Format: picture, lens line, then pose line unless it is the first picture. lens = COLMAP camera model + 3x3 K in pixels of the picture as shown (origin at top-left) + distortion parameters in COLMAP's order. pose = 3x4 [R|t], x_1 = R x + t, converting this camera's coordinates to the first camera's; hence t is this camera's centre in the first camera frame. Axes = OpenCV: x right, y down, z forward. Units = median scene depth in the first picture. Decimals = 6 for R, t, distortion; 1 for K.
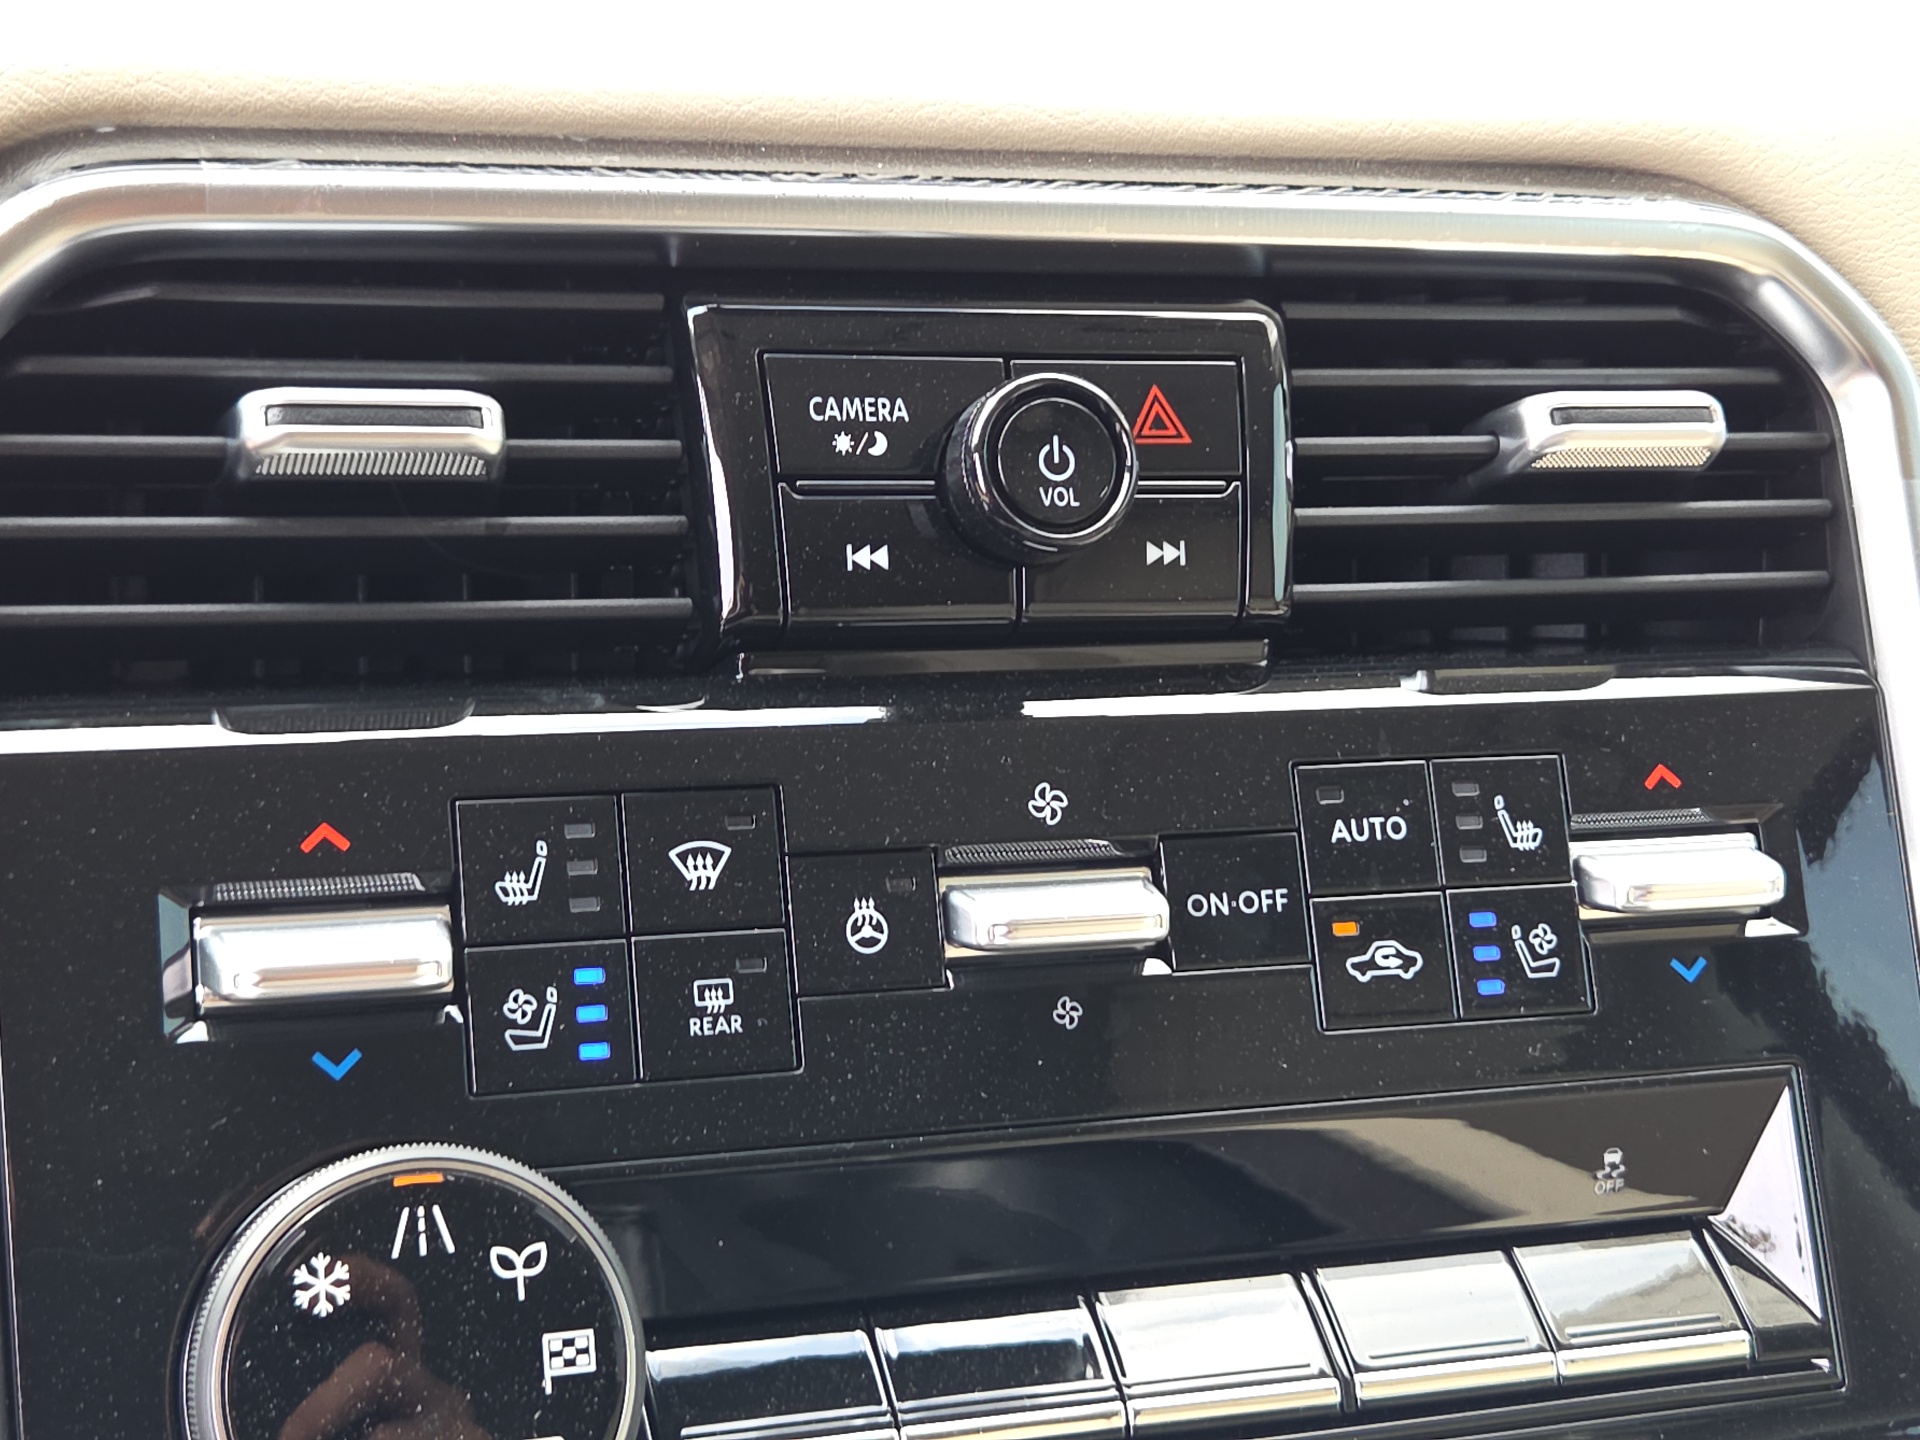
lens RADIAL K [[2924.8, 0, 947.4], [0, 2924.8, 700.9], [0, 0, 1]] dist [0.025655, 0.000000]
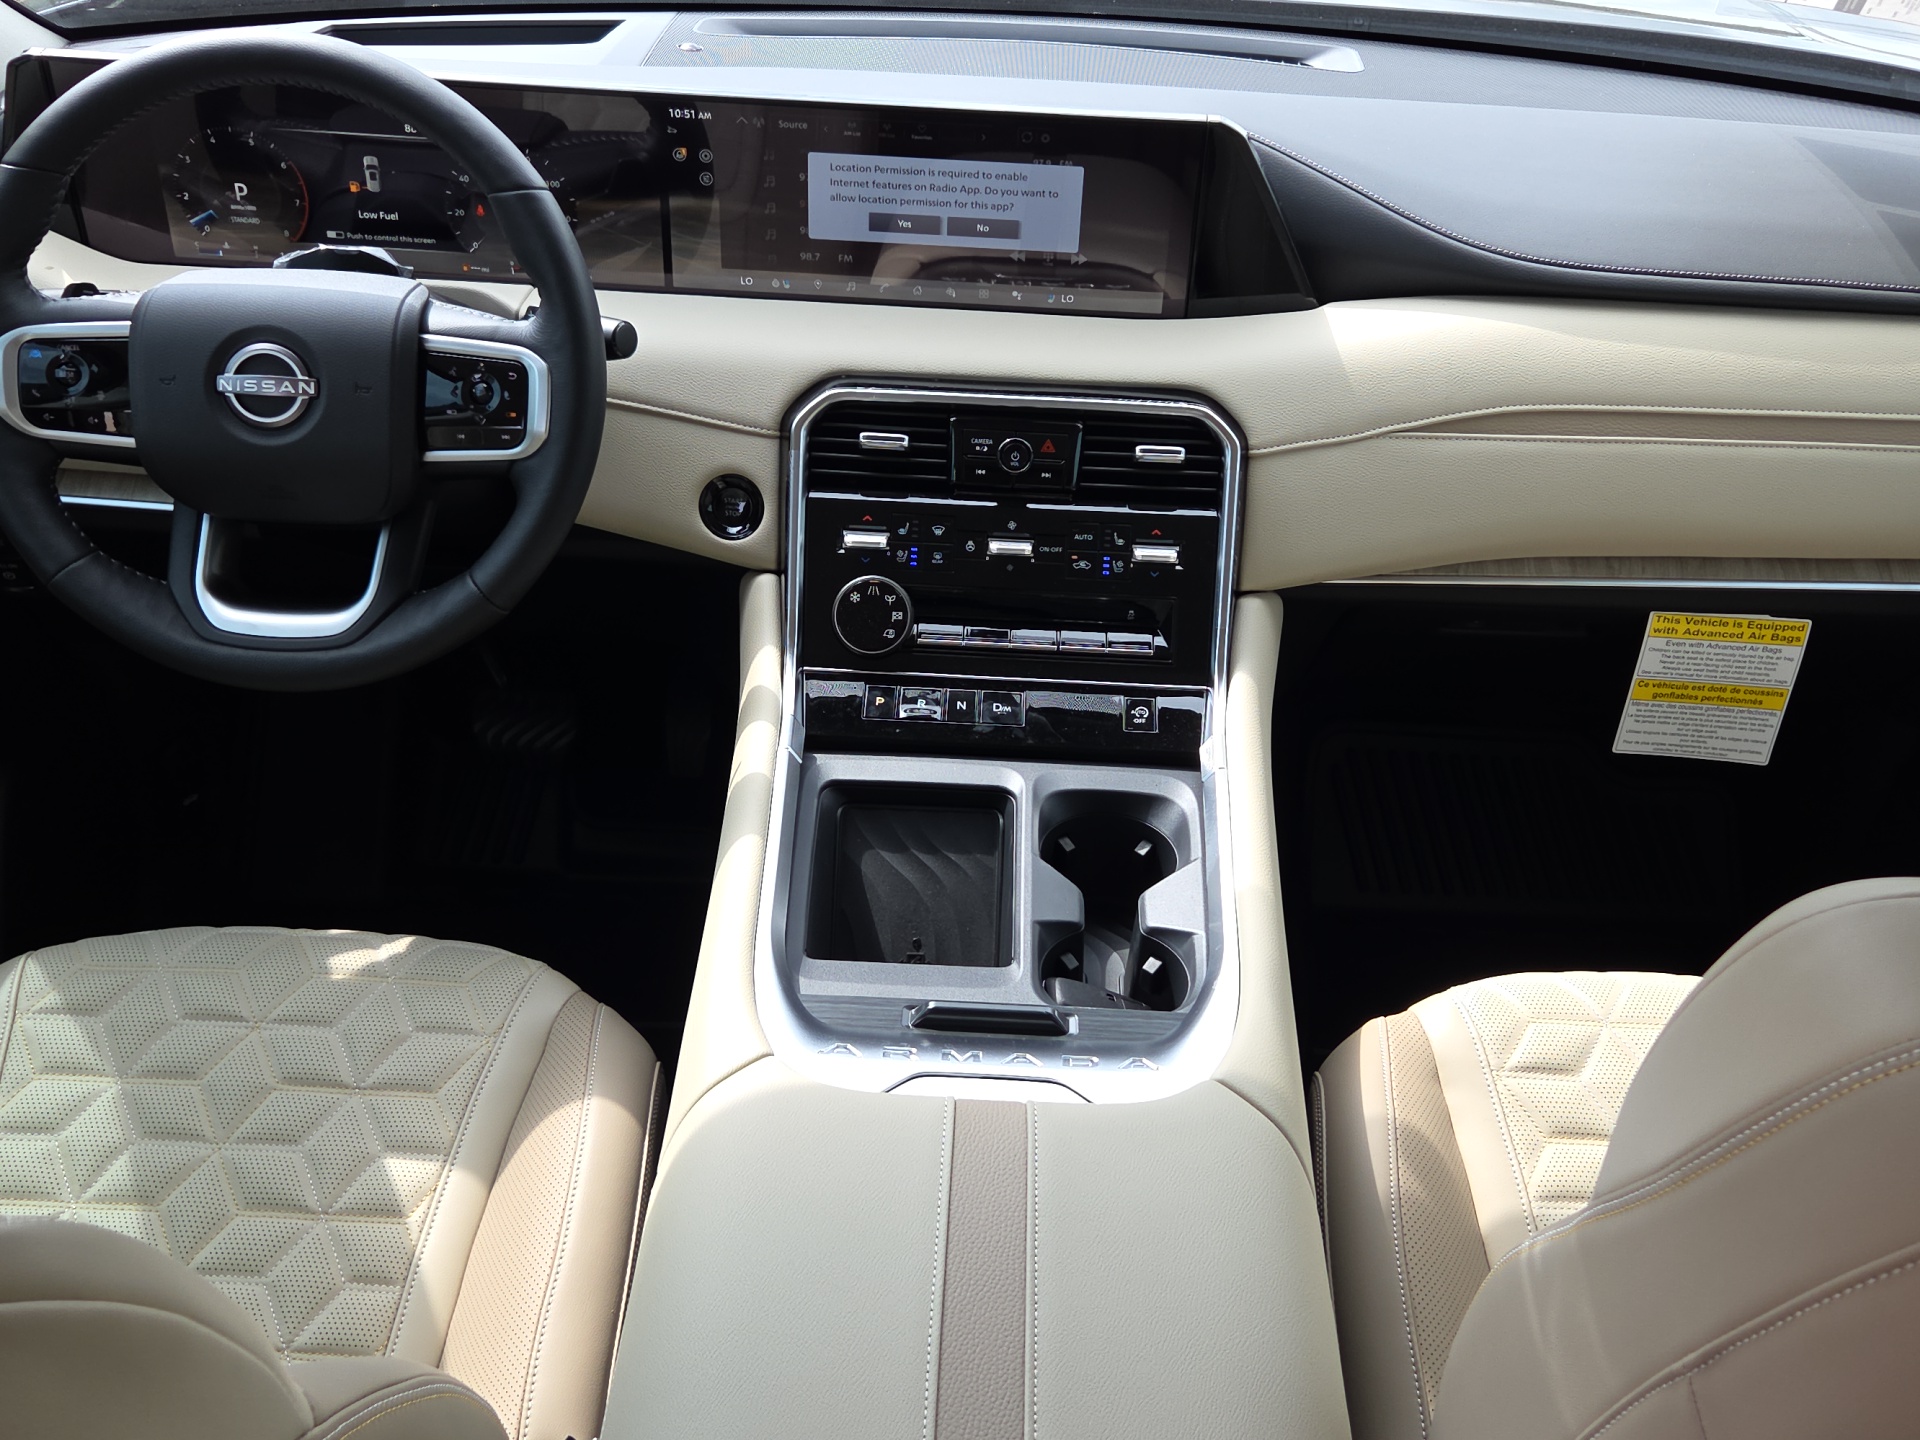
lens RADIAL K [[1972.9, 0, 959.3], [0, 1972.9, 710.6], [0, 0, 1]] dist [0.054717, 0.000000]
pose [[0.932445, 0.131943, -0.336359, 1.119458], [-0.078797, 0.982790, 0.167080, -0.207694], [0.352615, -0.129288, 0.926794, -2.169017]]
